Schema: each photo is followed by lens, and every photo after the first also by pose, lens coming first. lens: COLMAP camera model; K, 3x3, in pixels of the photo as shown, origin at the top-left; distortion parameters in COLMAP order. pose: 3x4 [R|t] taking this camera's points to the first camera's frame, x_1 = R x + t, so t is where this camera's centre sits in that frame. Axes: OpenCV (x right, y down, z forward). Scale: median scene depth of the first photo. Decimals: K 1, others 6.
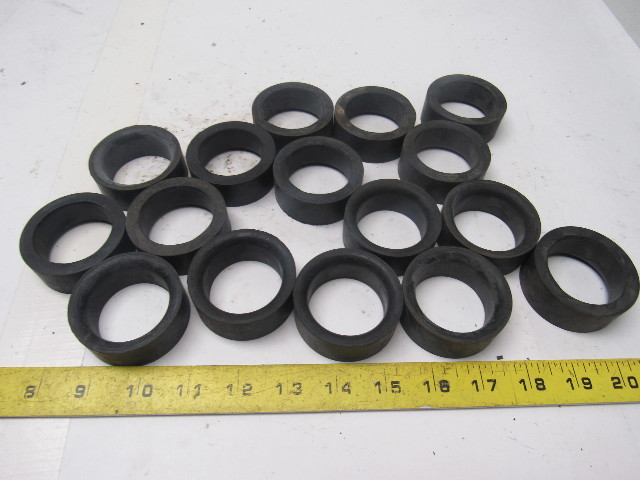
lens RADIAL K [[456.1, 0, 318.2], [0, 456.1, 236.4], [0, 0, 1]] dist [-0.021198, -0.007247]
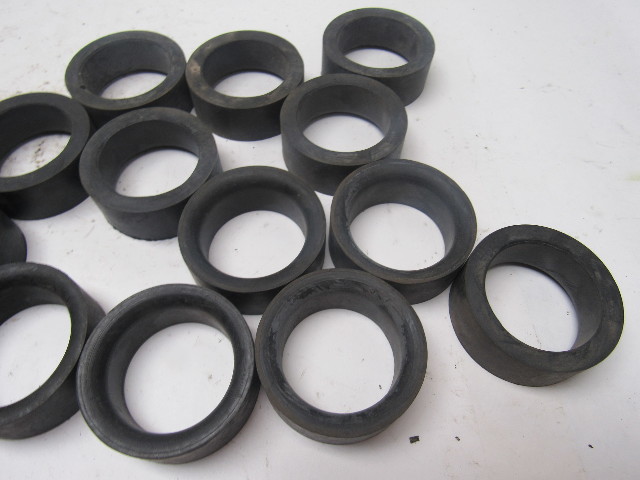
lens RADIAL K [[456.1, 0, 322.6], [0, 456.1, 239.7], [0, 0, 1]] dist [-0.021198, -0.007247]
pose [[0.997242, -0.064105, 0.037398, 0.218602], [0.061241, 0.995430, 0.073266, -0.059935], [-0.041923, -0.070774, 0.996611, 0.313482]]
